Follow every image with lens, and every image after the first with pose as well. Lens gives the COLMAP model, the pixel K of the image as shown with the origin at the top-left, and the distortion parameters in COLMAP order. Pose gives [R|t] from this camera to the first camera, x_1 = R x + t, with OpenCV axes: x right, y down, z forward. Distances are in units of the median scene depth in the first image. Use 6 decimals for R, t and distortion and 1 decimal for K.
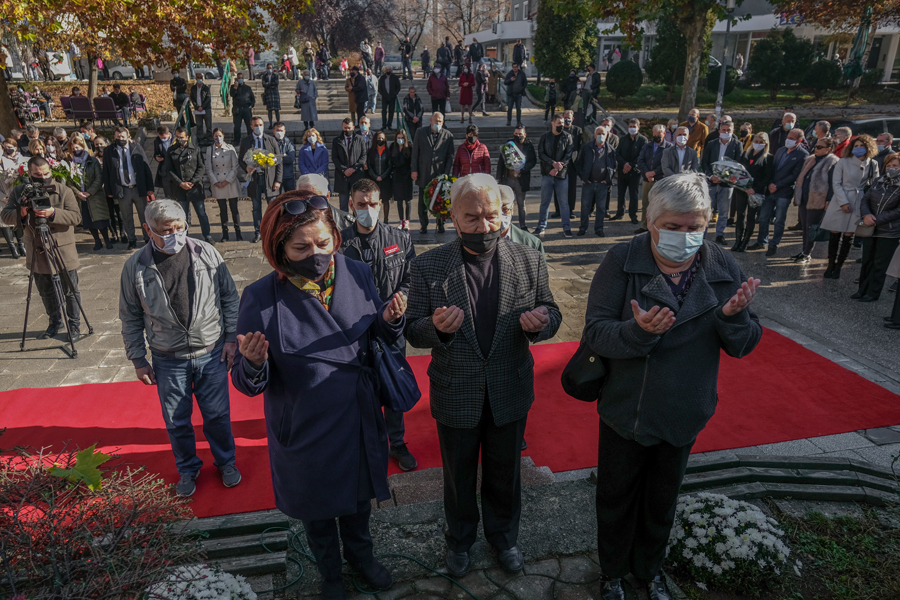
lens RADIAL K [[622.5, 0, 451.1], [0, 622.5, 298.6], [0, 0, 1]] dist [0.000762, 0.001358]
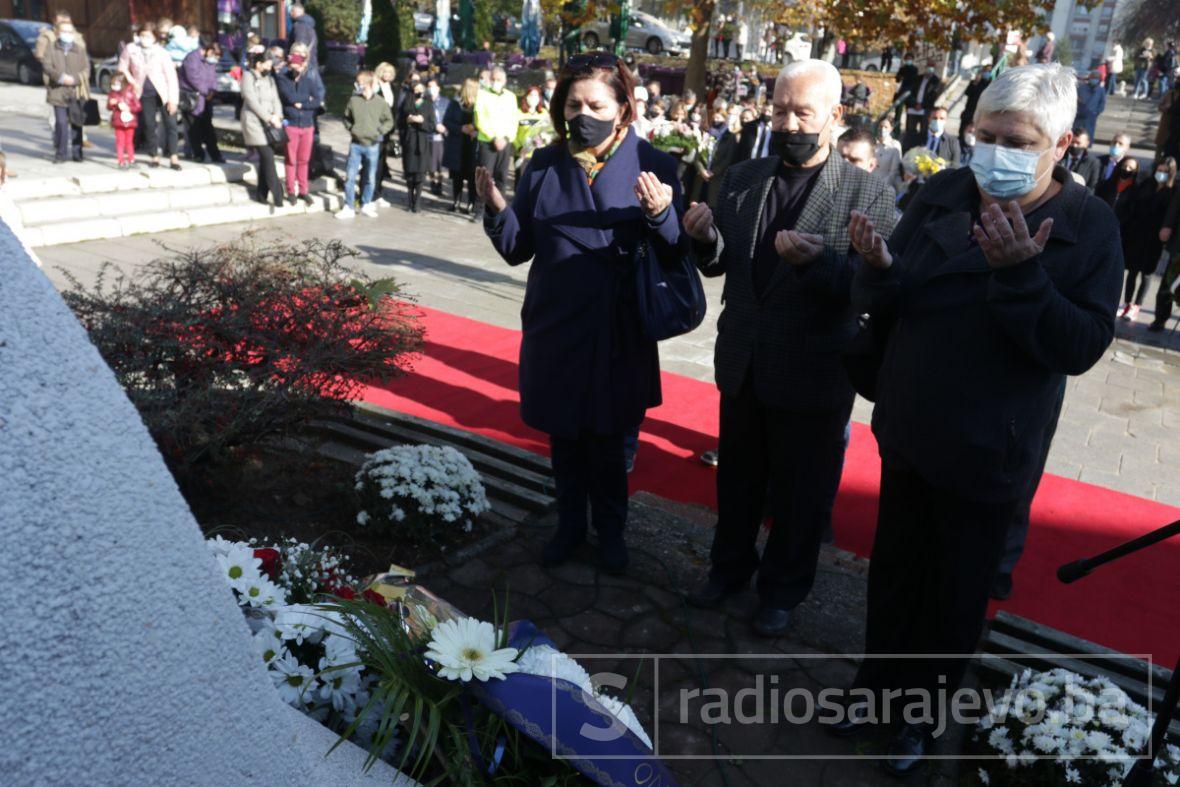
lens RADIAL K [[938.0, 0, 591.2], [0, 938.0, 394.3], [0, 0, 1]] dist [-0.064008, -0.001282]
pose [[0.703448, 0.290367, -0.648728, 0.162181], [-0.308274, 0.947066, 0.089625, 0.038866], [0.640412, 0.136939, 0.755724, 0.005755]]
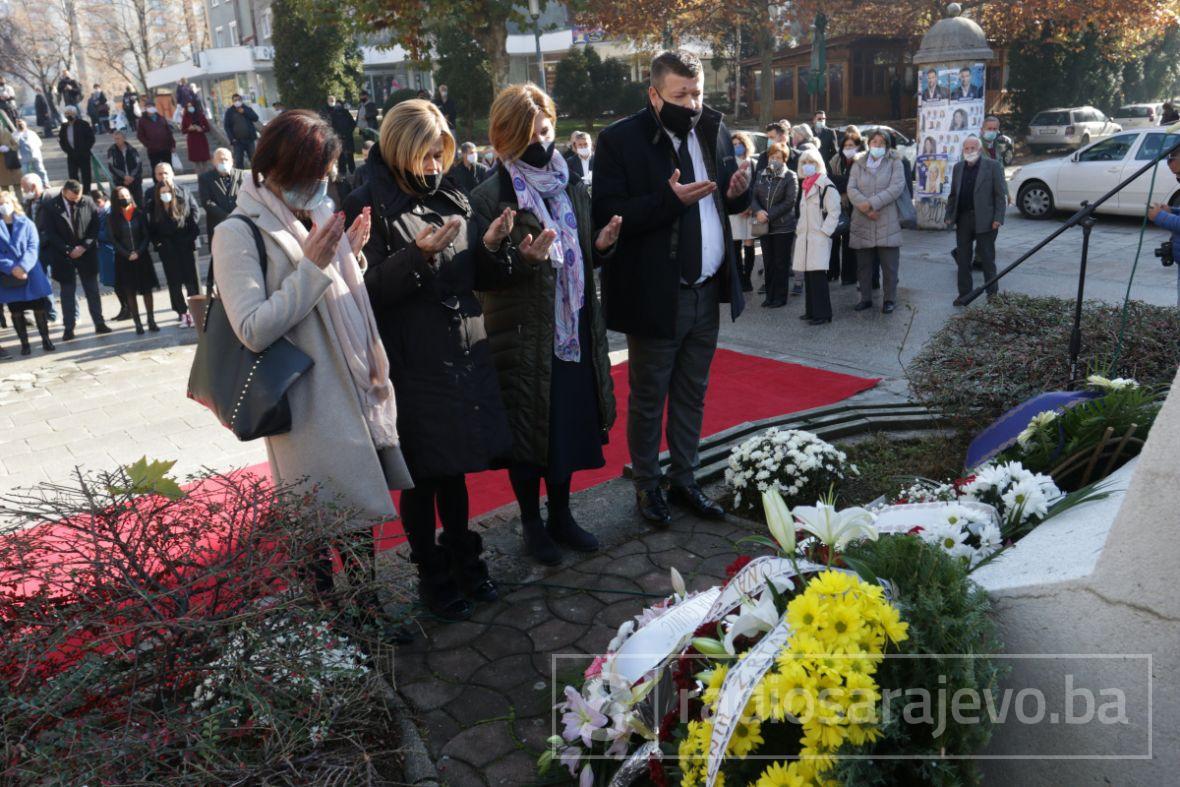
lens RADIAL K [[938.0, 0, 591.5], [0, 938.0, 392.6], [0, 0, 1]] dist [-0.064008, -0.001282]
pose [[0.876521, -0.176859, 0.447697, -0.125683], [0.211153, 0.977068, -0.027423, 0.067487], [-0.432580, 0.118569, 0.893765, -0.050706]]
